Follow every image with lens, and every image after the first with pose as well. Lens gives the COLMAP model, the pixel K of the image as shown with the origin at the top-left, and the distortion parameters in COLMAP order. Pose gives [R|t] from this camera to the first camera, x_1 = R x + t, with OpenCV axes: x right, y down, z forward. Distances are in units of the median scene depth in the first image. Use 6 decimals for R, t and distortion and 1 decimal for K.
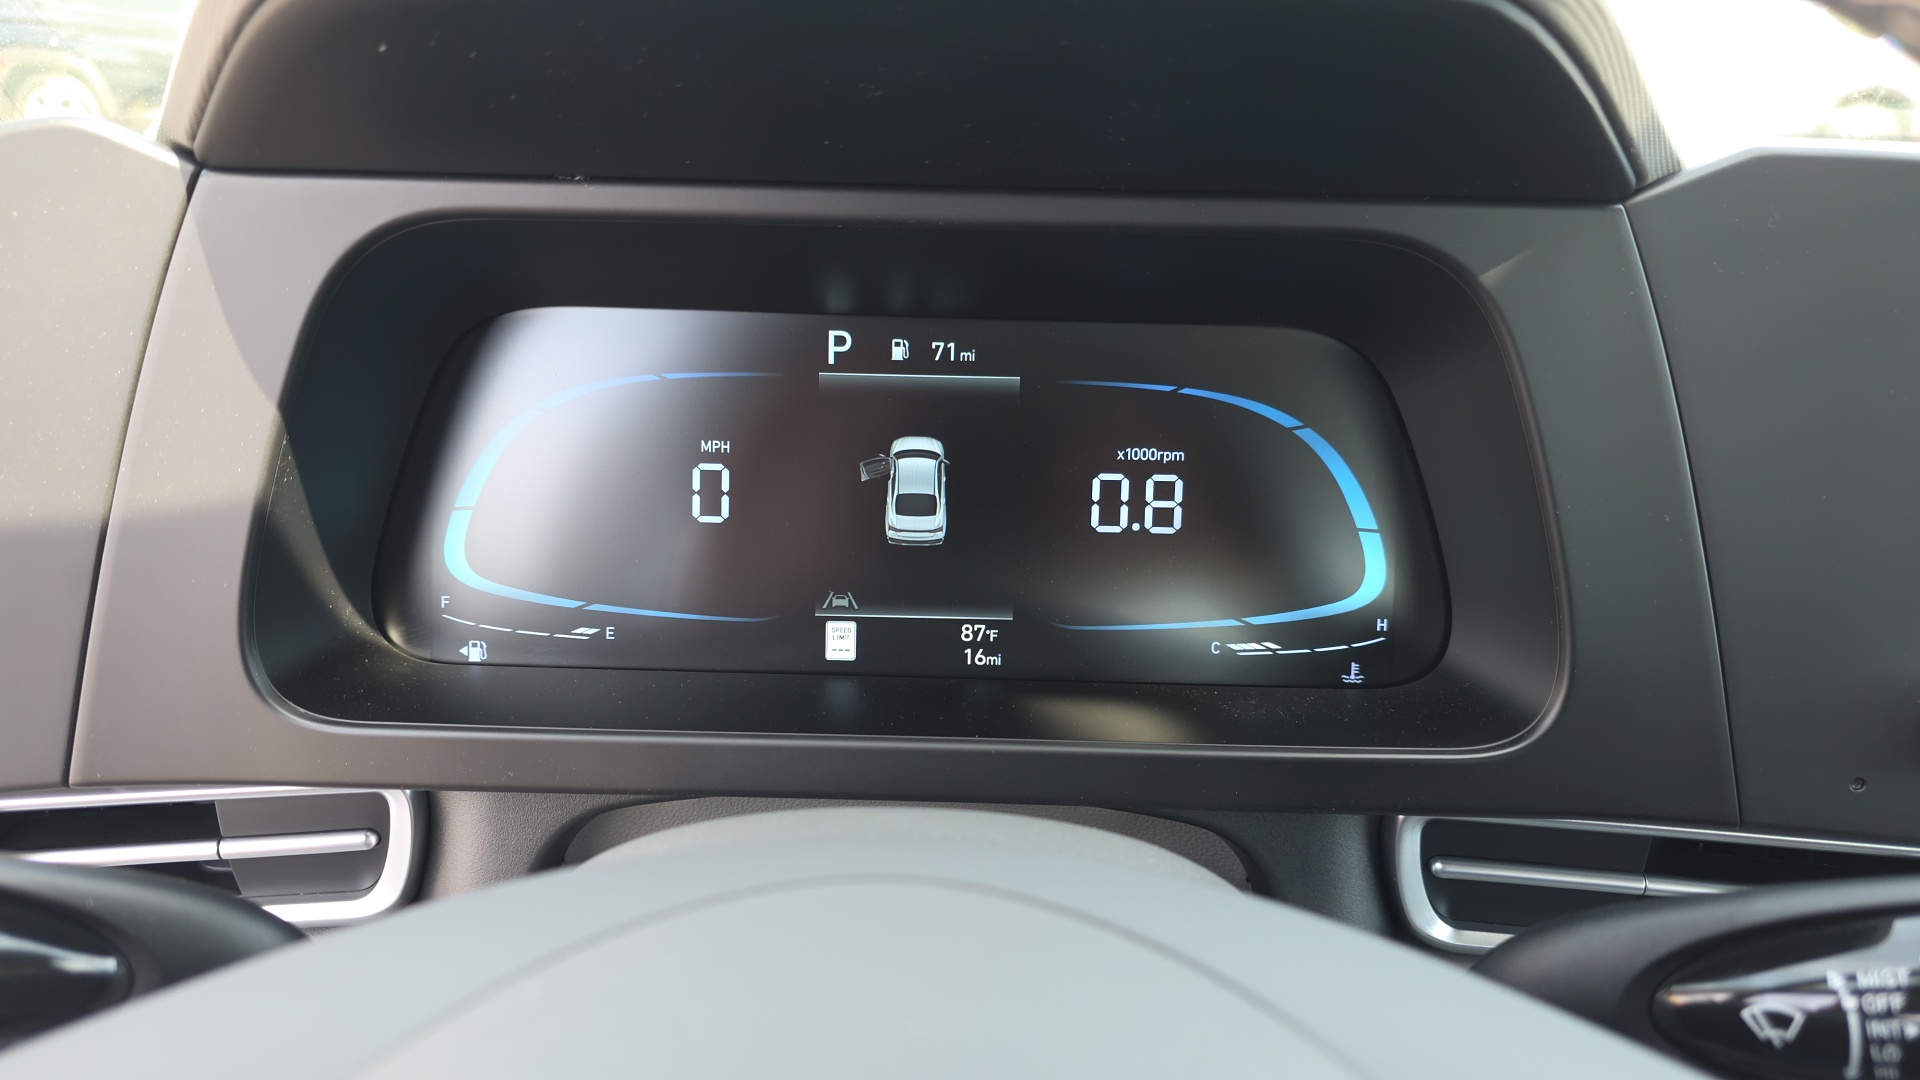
lens RADIAL K [[1299.8, 0, 936.1], [0, 1299.8, 552.0], [0, 0, 1]] dist [0.054497, -0.063418]
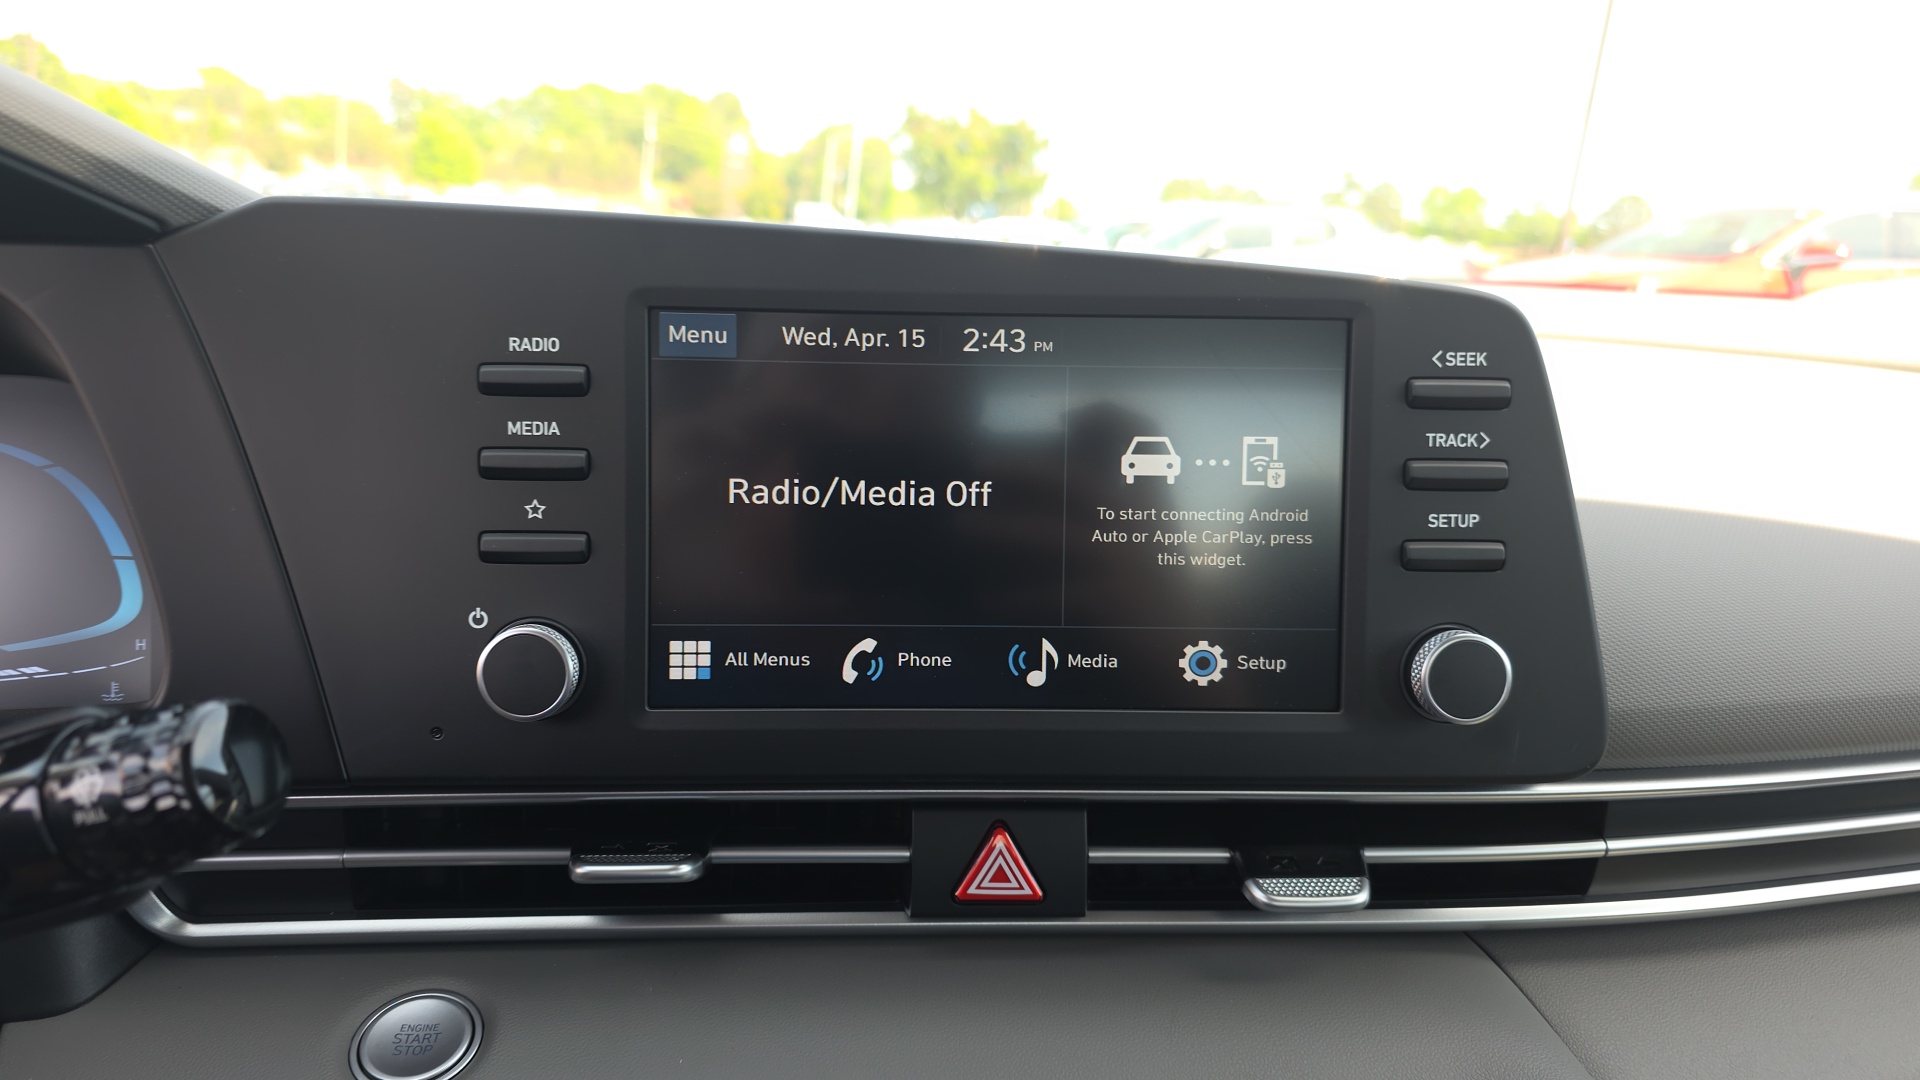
lens RADIAL K [[1299.8, 0, 919.3], [0, 1299.8, 525.4], [0, 0, 1]] dist [0.054497, -0.063418]
pose [[0.975480, -0.042006, 0.216043, 0.740090], [0.076368, 0.985231, -0.153258, 0.175065], [-0.206414, 0.165999, 0.964281, -0.188139]]
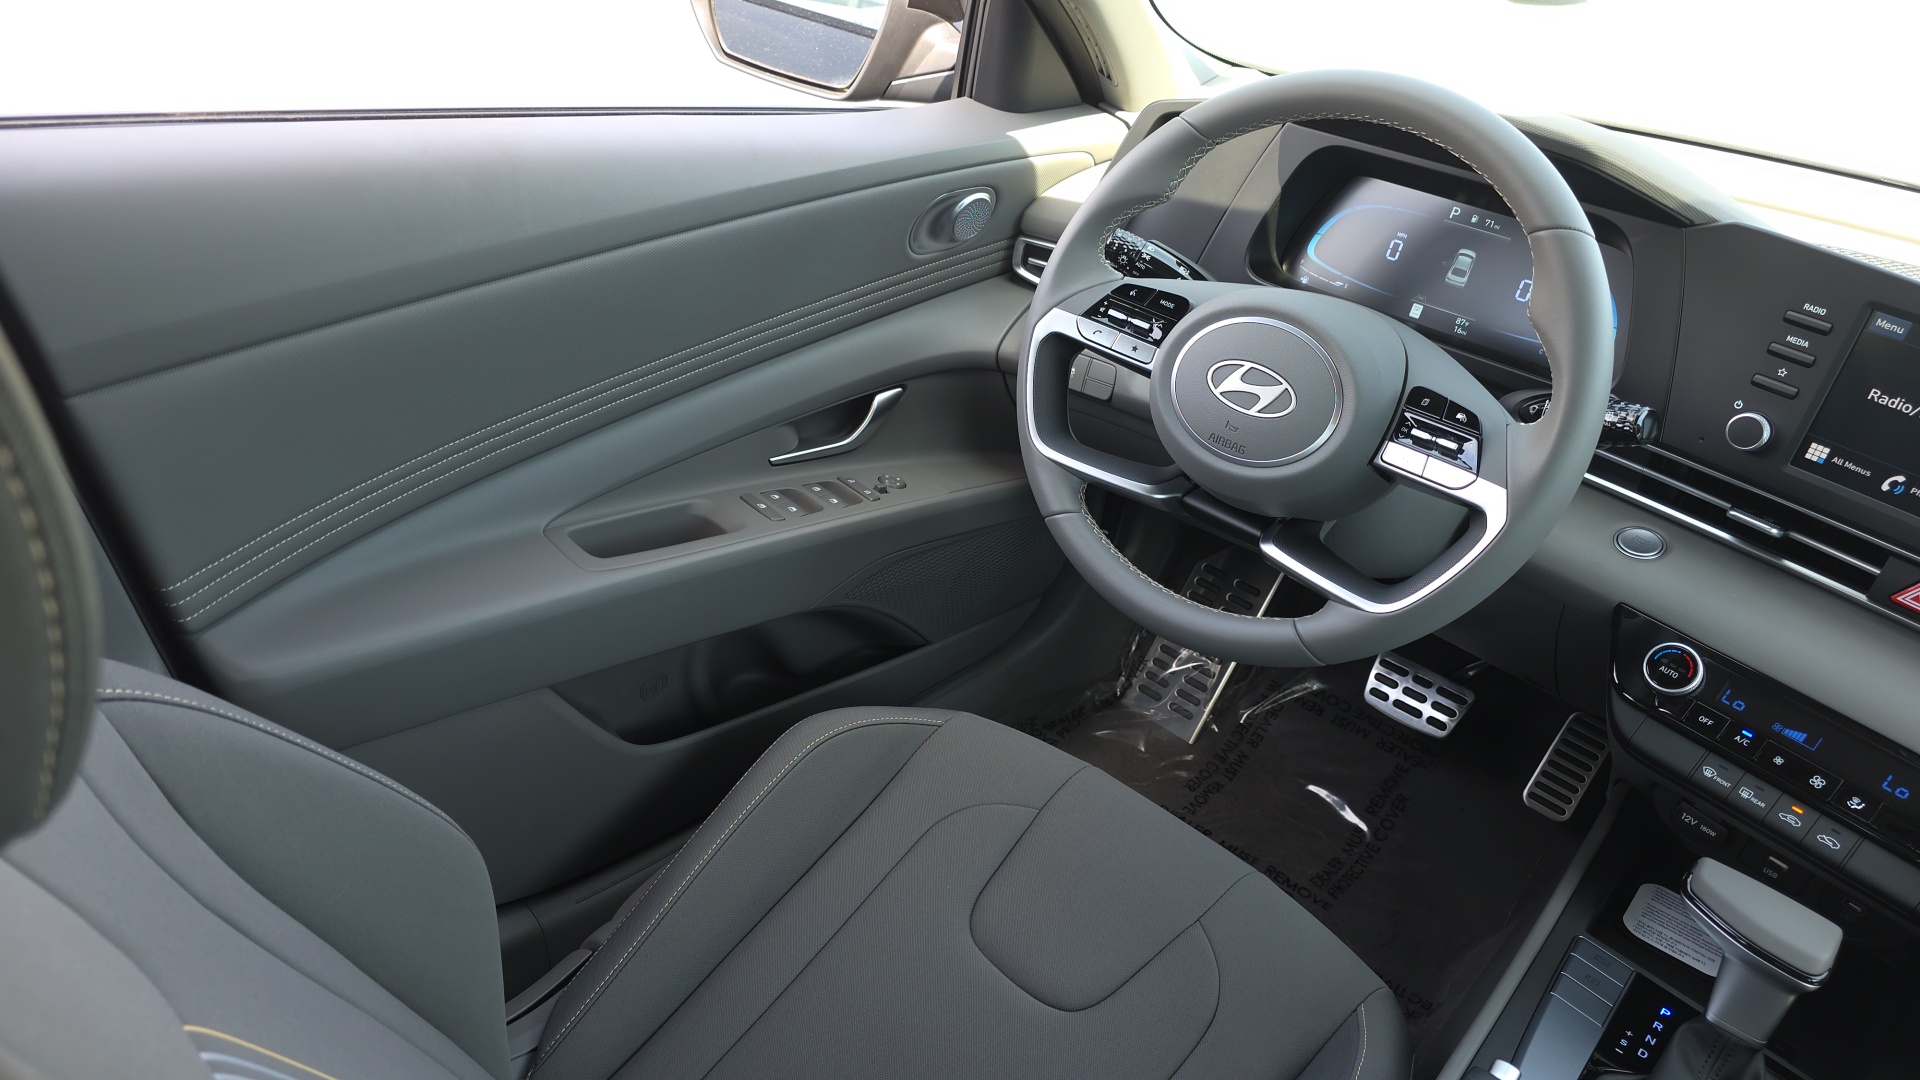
lens RADIAL K [[1299.8, 0, 934.5], [0, 1299.8, 546.2], [0, 0, 1]] dist [0.054497, -0.063418]
pose [[0.737778, 0.392175, -0.549438, 0.975968], [-0.319559, 0.919858, 0.227472, 0.236325], [0.594614, 0.007754, 0.803974, -2.067478]]
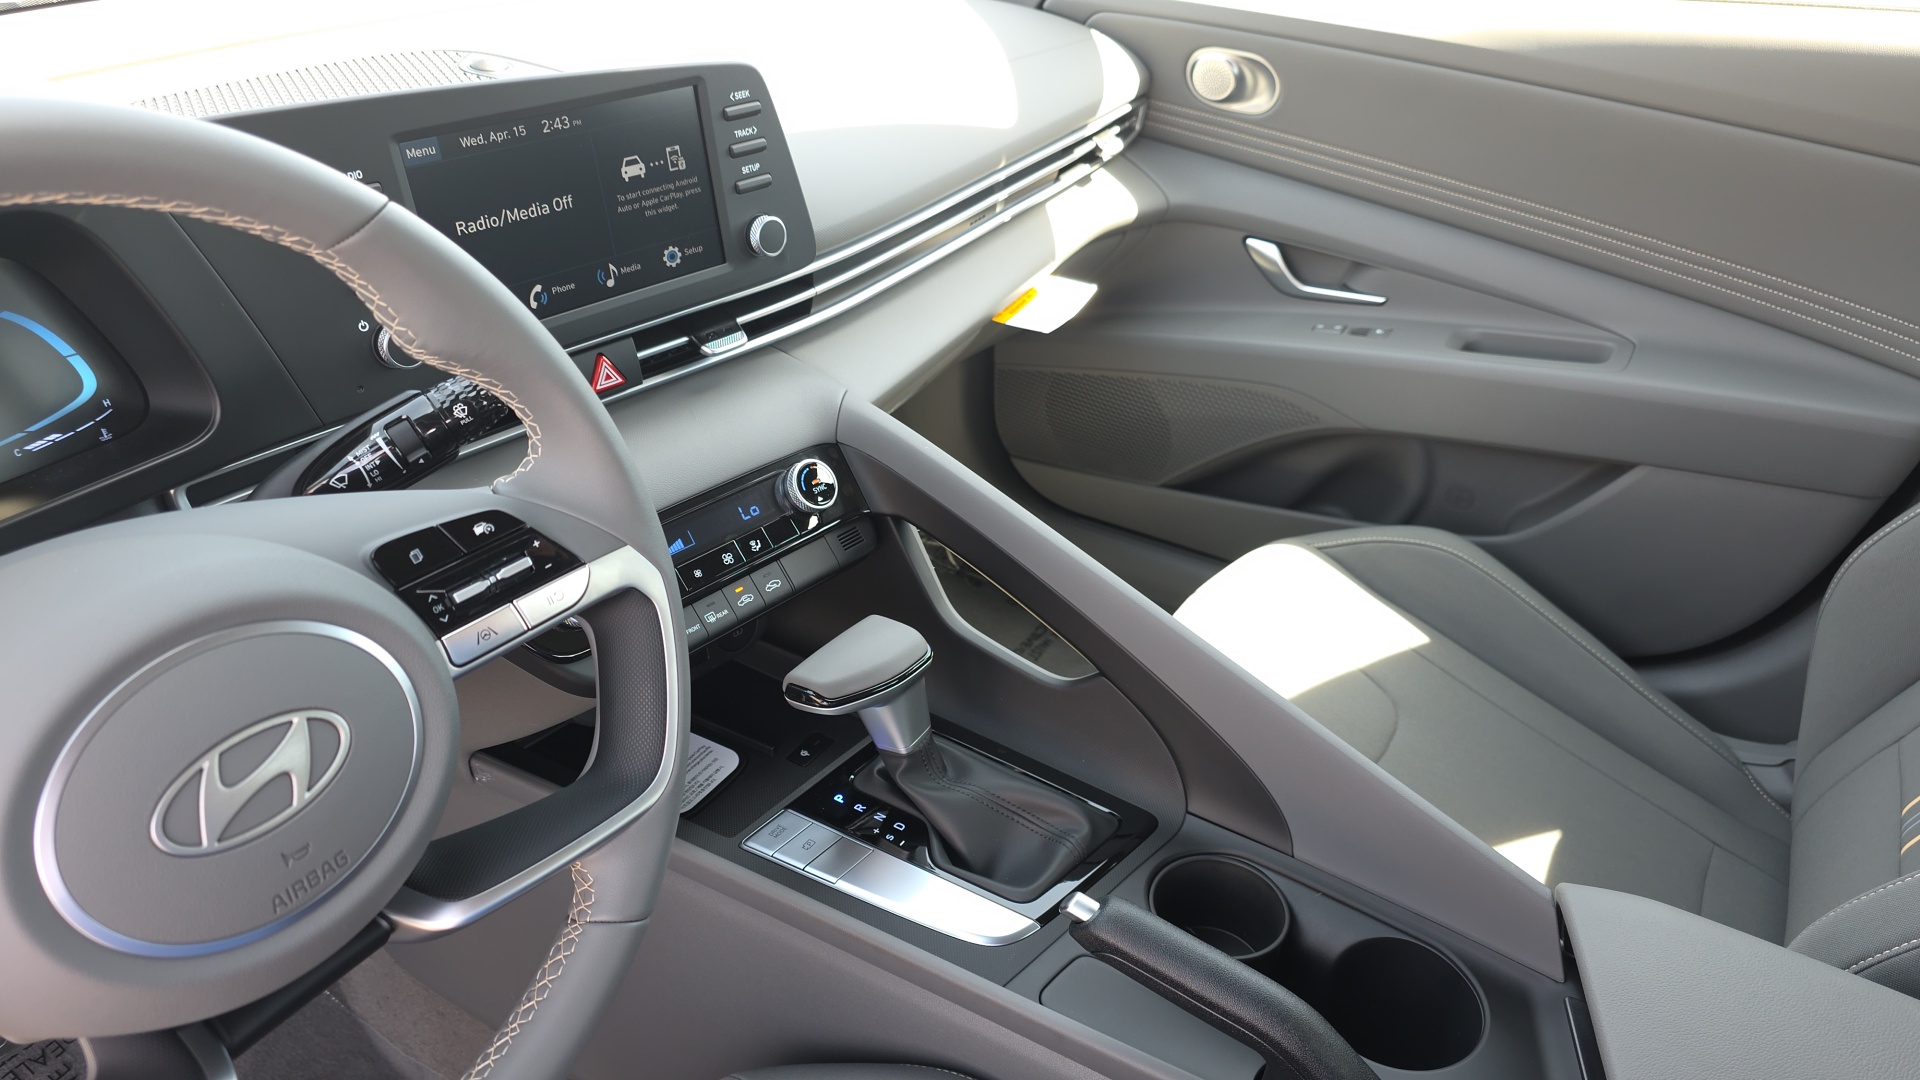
lens RADIAL K [[1299.8, 0, 961.3], [0, 1299.8, 558.8], [0, 0, 1]] dist [0.054497, -0.063418]
pose [[0.528114, -0.464568, 0.710825, -0.410557], [0.282618, 0.885516, 0.368766, -0.085690], [-0.800764, 0.006141, 0.598949, -0.986587]]
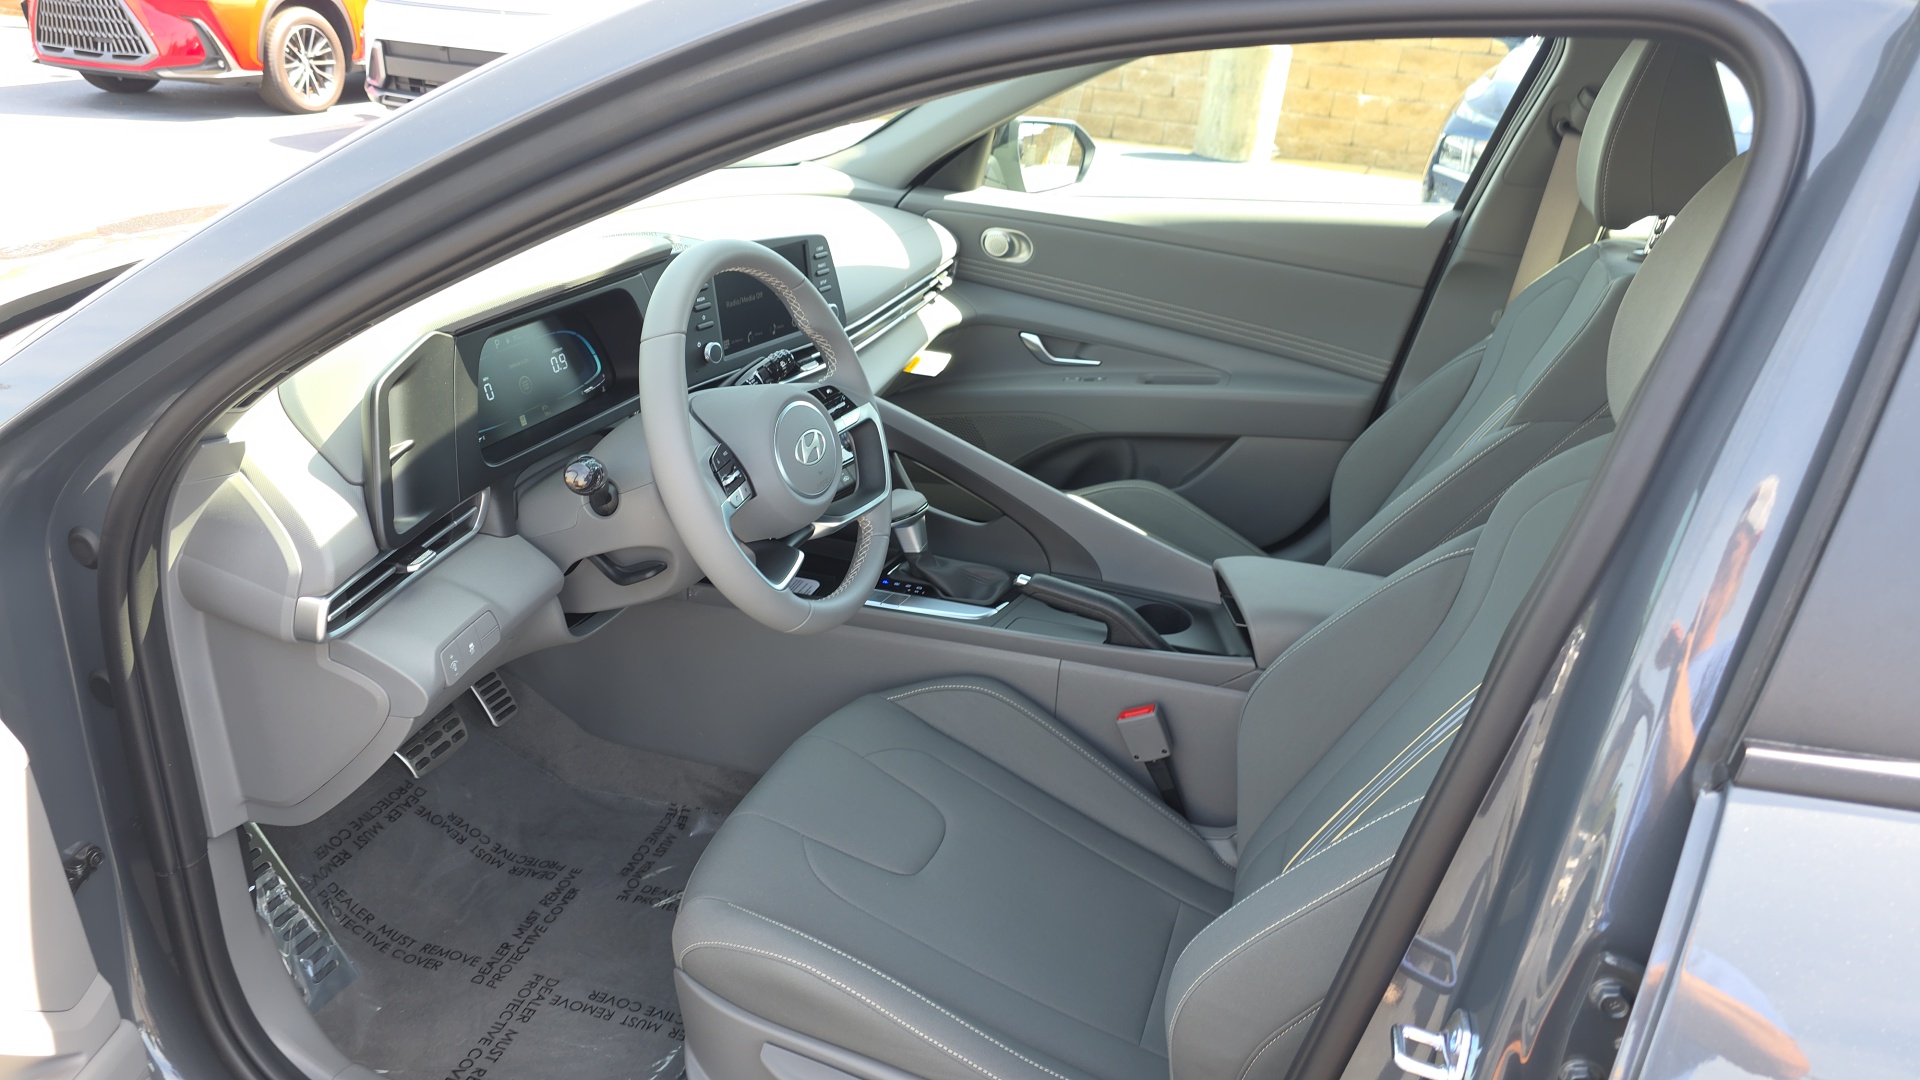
lens RADIAL K [[1299.8, 0, 965.9], [0, 1299.8, 522.7], [0, 0, 1]] dist [0.054497, -0.063418]
pose [[0.313355, -0.375524, 0.872233, -3.061999], [0.279854, 0.914219, 0.293061, -0.405836], [-0.907464, 0.152266, 0.391567, -1.565328]]
